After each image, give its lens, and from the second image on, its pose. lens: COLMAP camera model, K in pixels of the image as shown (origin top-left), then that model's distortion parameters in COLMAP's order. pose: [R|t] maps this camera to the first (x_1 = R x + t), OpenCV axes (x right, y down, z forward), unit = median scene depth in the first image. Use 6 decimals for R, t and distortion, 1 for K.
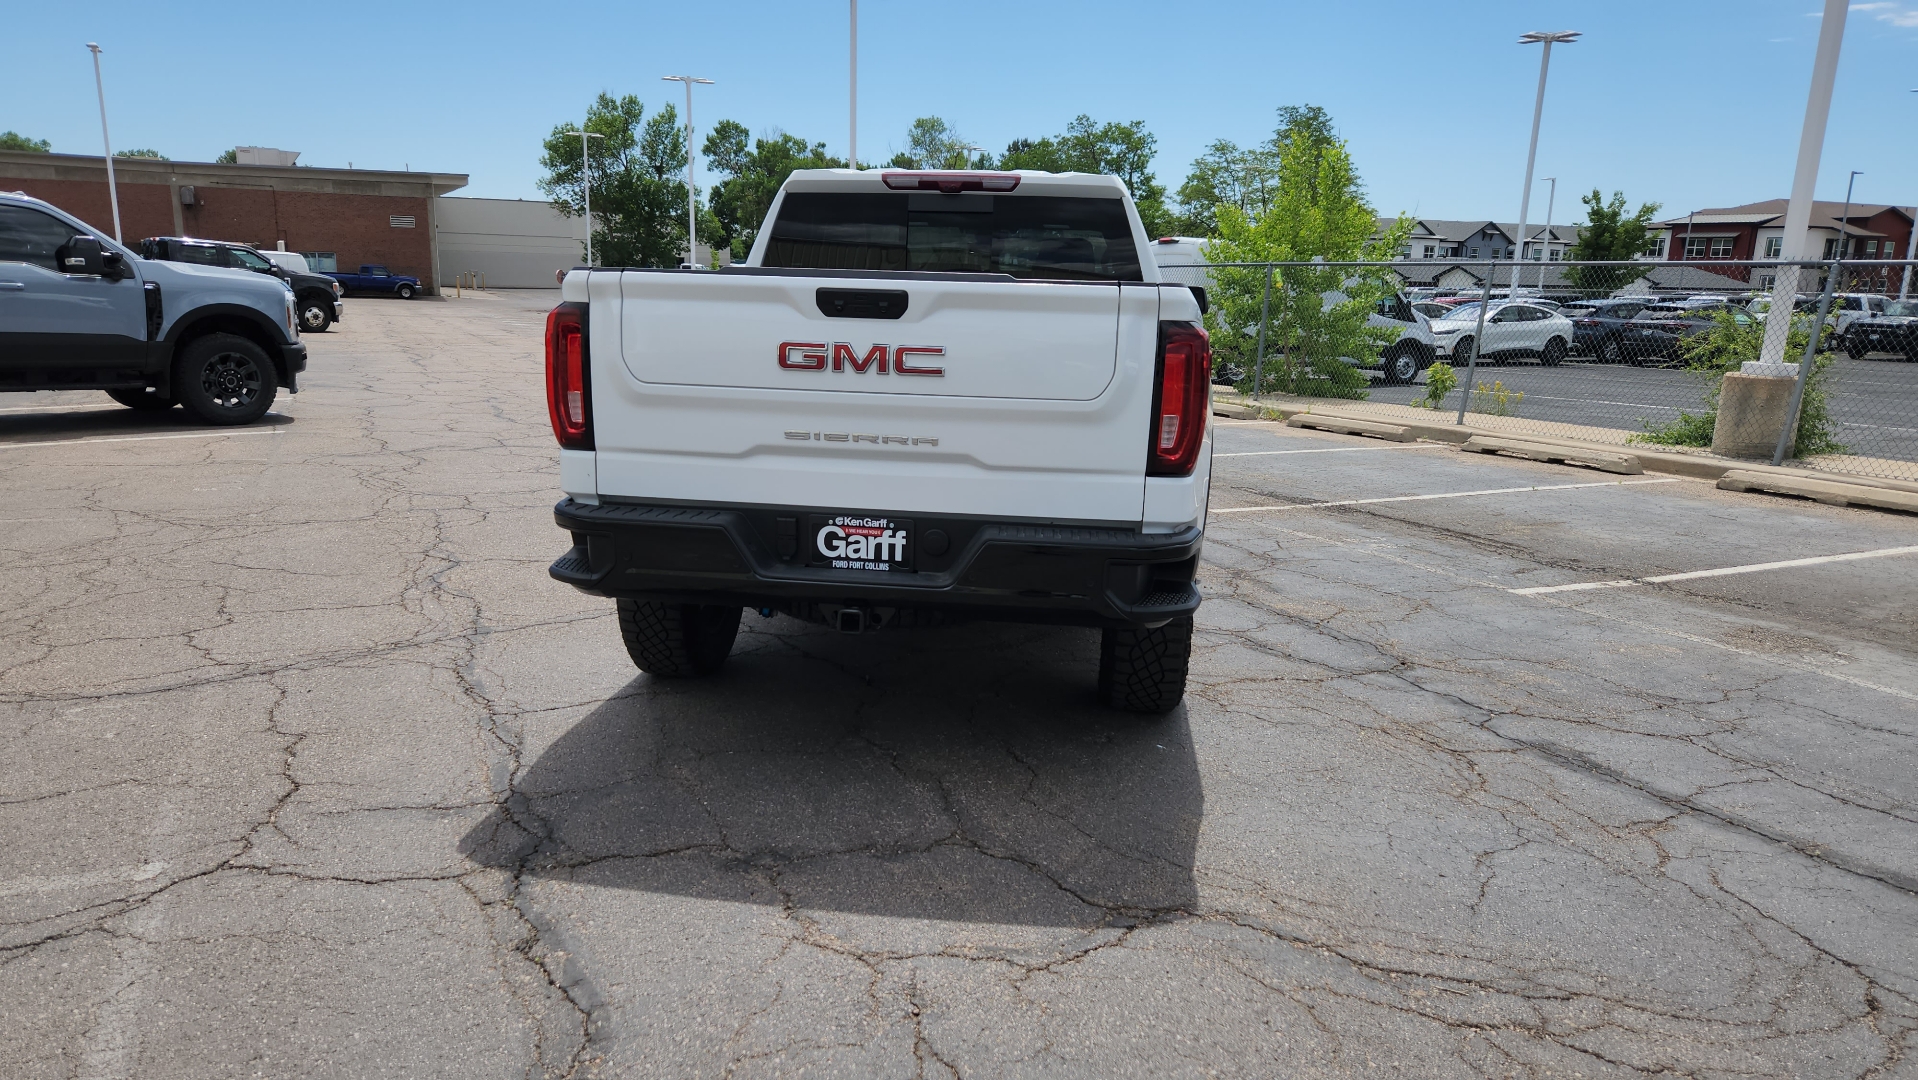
lens RADIAL K [[1282.7, 0, 921.6], [0, 1282.7, 554.6], [0, 0, 1]] dist [0.070966, -0.054059]
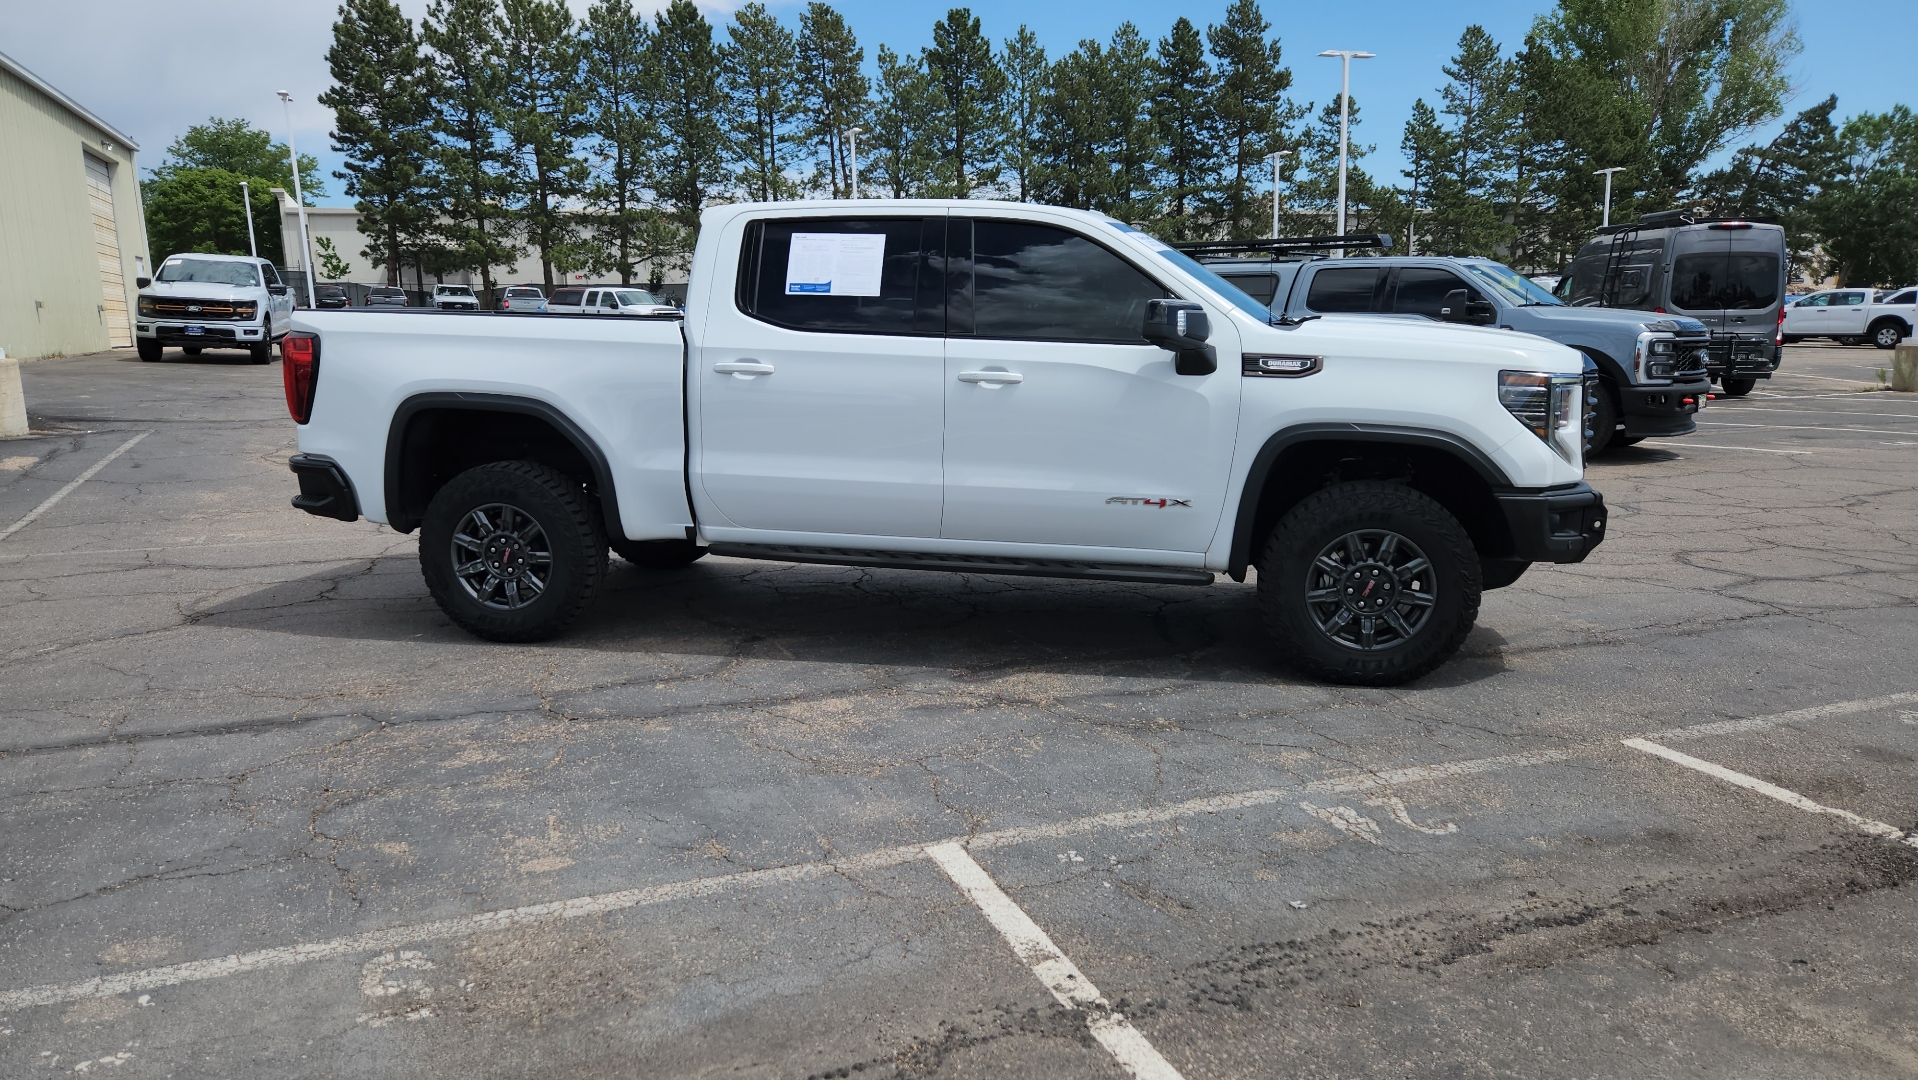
lens RADIAL K [[1281.1, 0, 926.2], [0, 1281.1, 555.0], [0, 0, 1]] dist [0.071047, -0.057761]
pose [[-0.055197, 0.157618, -0.985956, 1.478405], [-0.198454, 0.966029, 0.165542, -0.269749], [0.978555, 0.204805, -0.022042, 1.497014]]
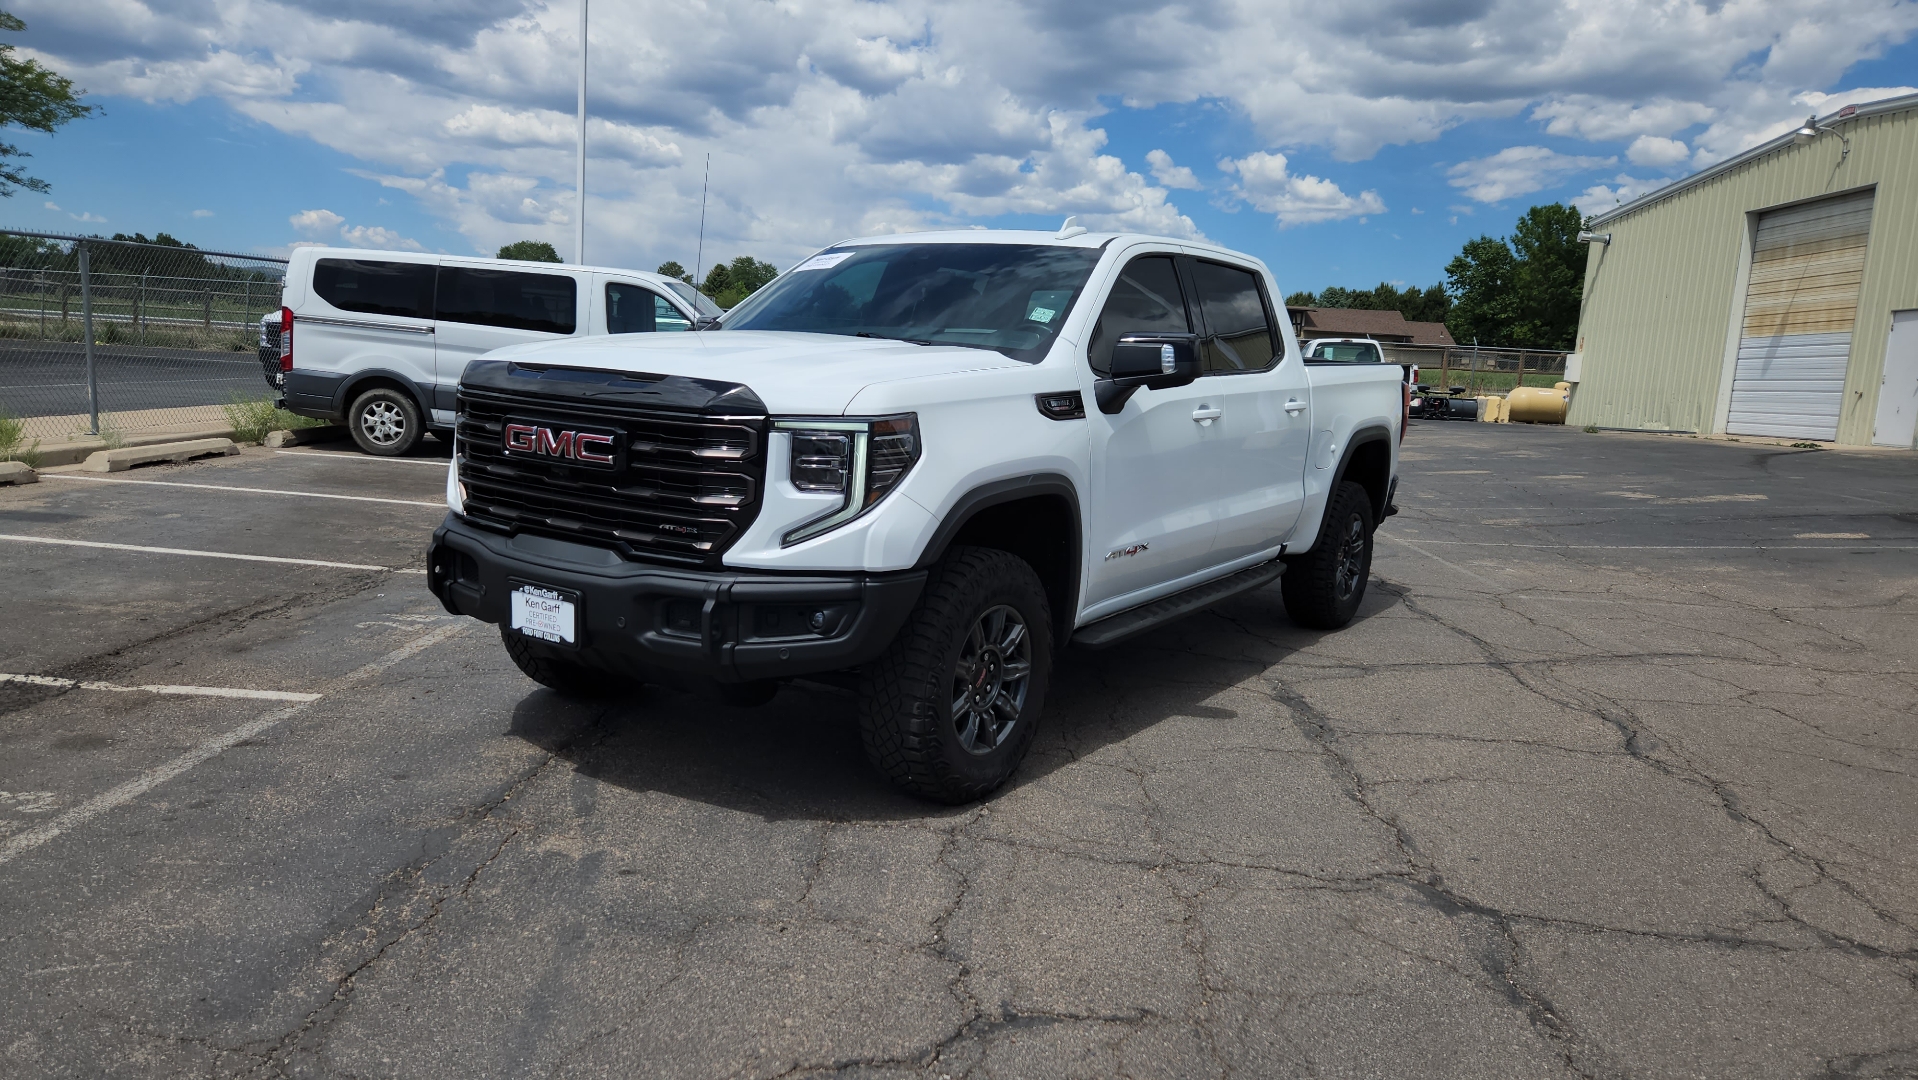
lens RADIAL K [[1288.2, 0, 925.8], [0, 1288.2, 542.4], [0, 0, 1]] dist [0.075701, -0.063386]
pose [[-0.887475, -0.142172, 0.438377, -0.468057], [0.013762, 0.942626, 0.333568, -0.557775], [-0.460650, 0.302066, -0.834600, 2.695903]]
